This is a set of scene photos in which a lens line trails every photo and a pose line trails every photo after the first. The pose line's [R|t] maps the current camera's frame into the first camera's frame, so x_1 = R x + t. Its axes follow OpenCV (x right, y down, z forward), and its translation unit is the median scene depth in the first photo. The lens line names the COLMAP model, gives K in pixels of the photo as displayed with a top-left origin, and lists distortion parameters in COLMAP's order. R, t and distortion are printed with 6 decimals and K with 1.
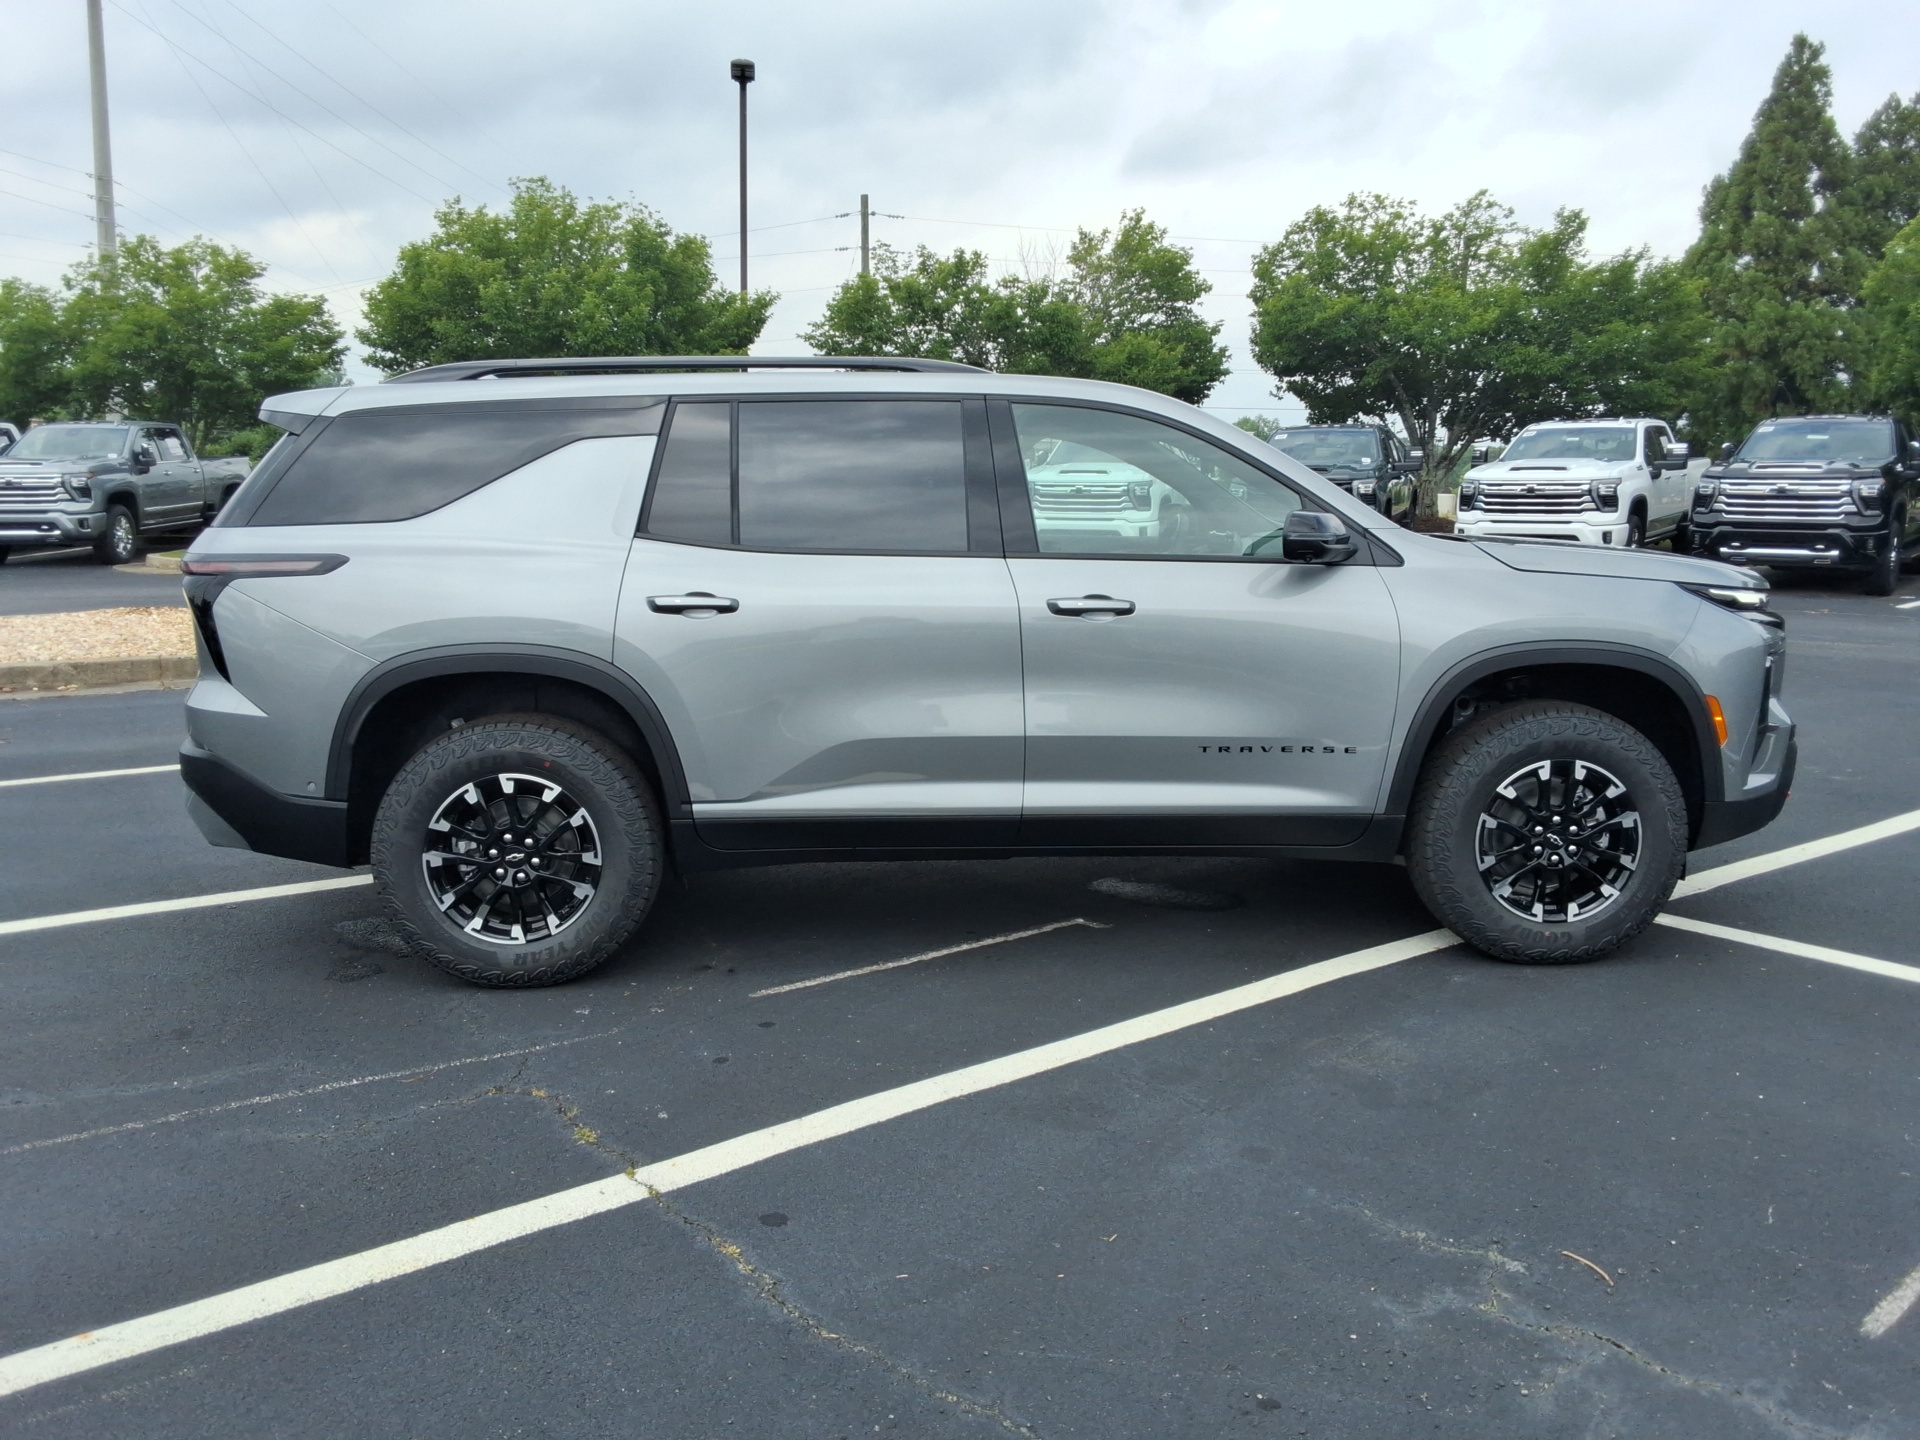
lens RADIAL K [[1551.6, 0, 944.2], [0, 1551.6, 737.1], [0, 0, 1]] dist [0.099073, -0.138090]
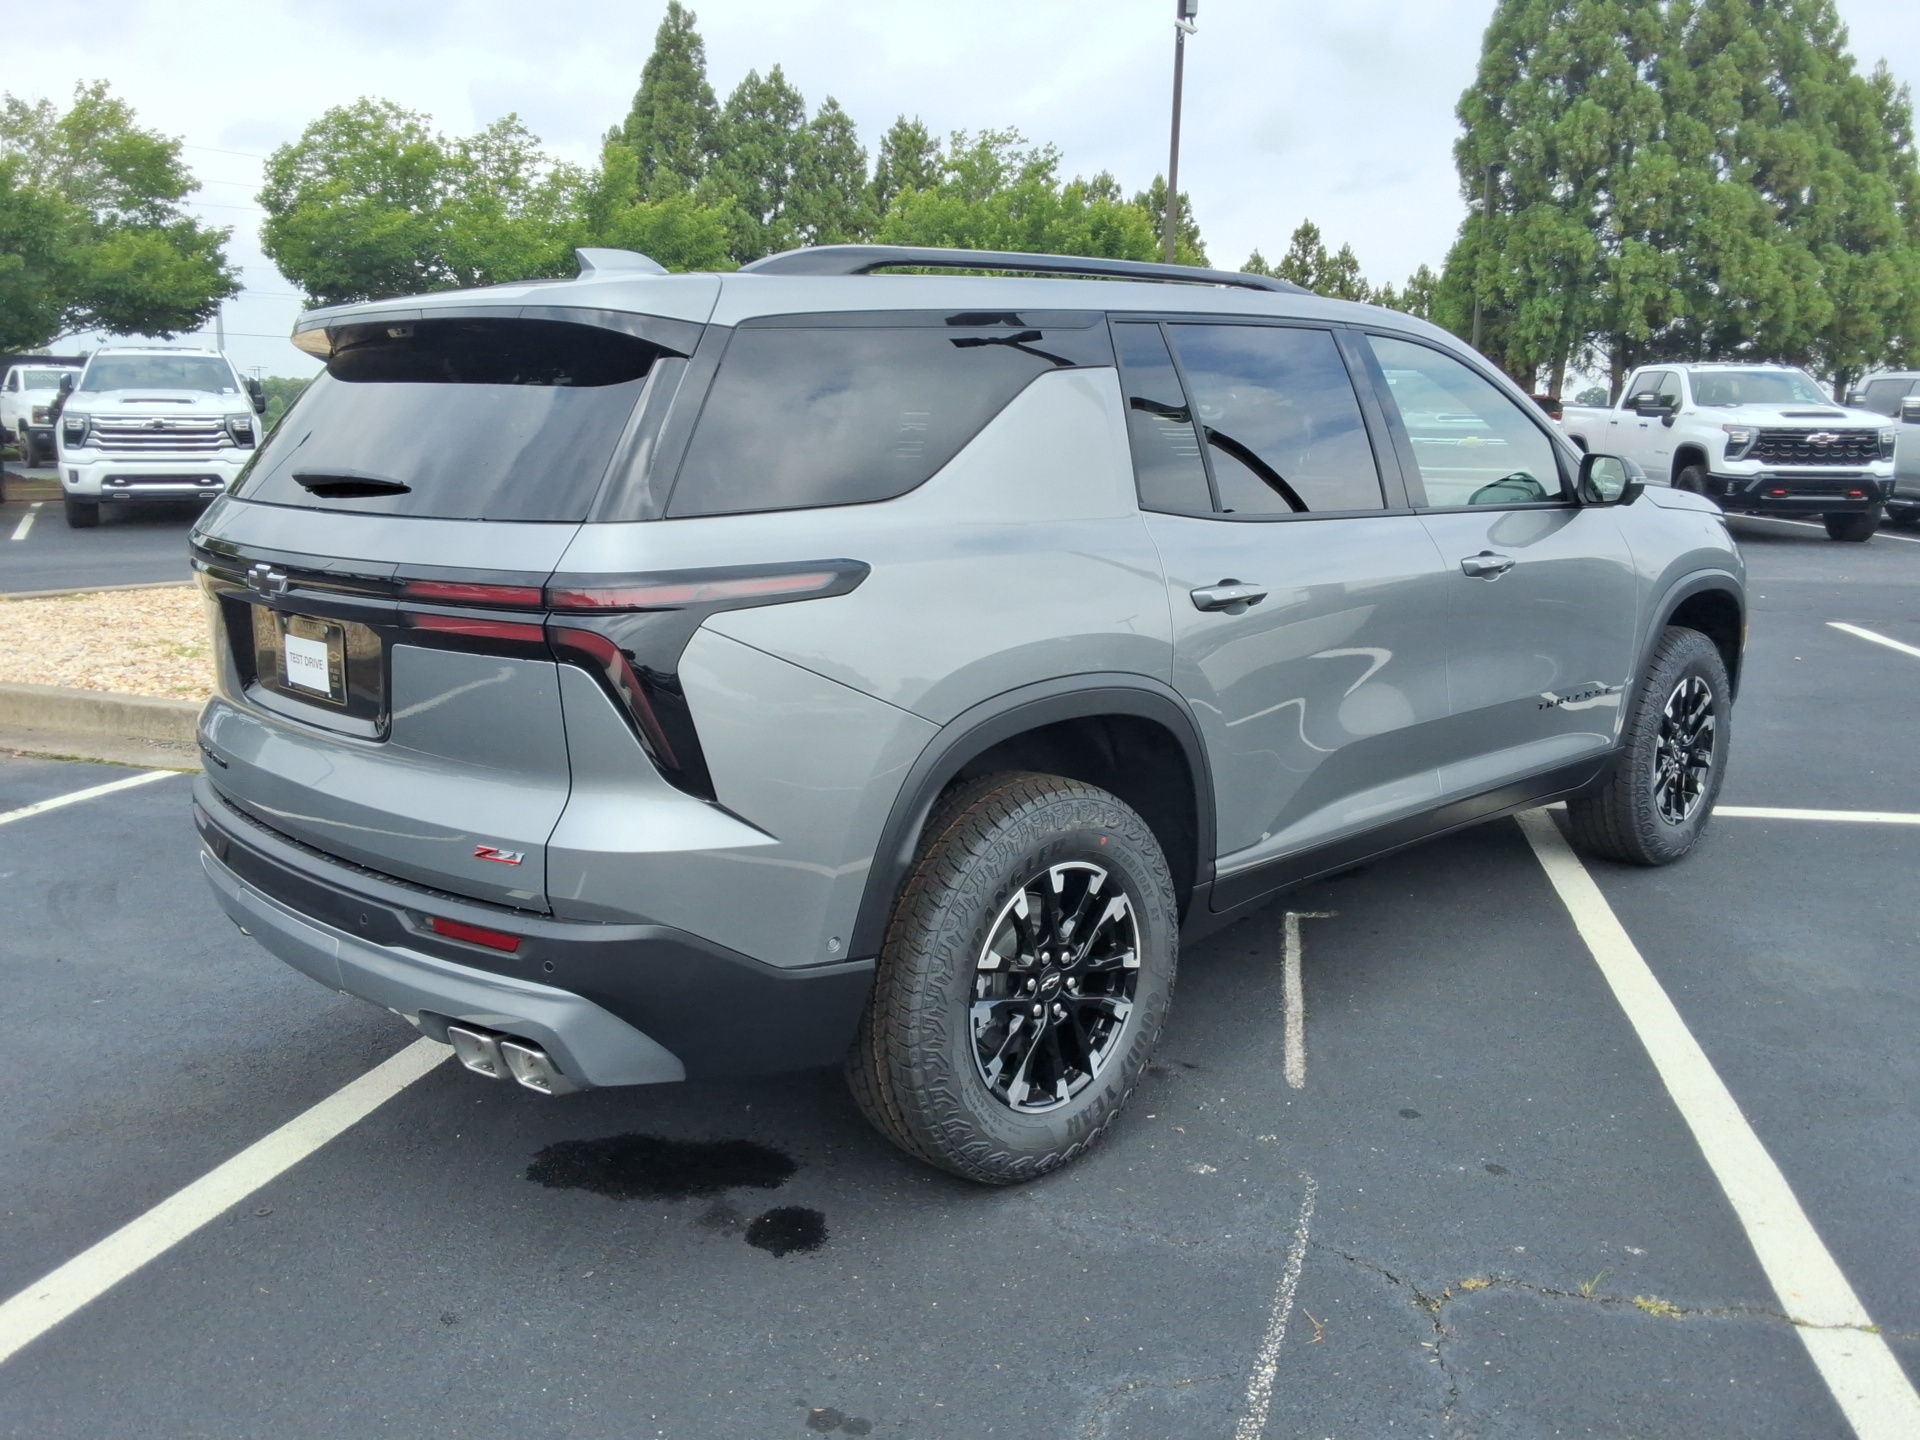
lens RADIAL K [[1551.6, 0, 1002.1], [0, 1551.6, 738.0], [0, 0, 1]] dist [0.099073, -0.138090]
pose [[0.744241, -0.132739, 0.654588, -0.115613], [0.106096, 0.991104, 0.080351, -0.013930], [-0.659431, 0.009649, 0.751703, 0.079661]]
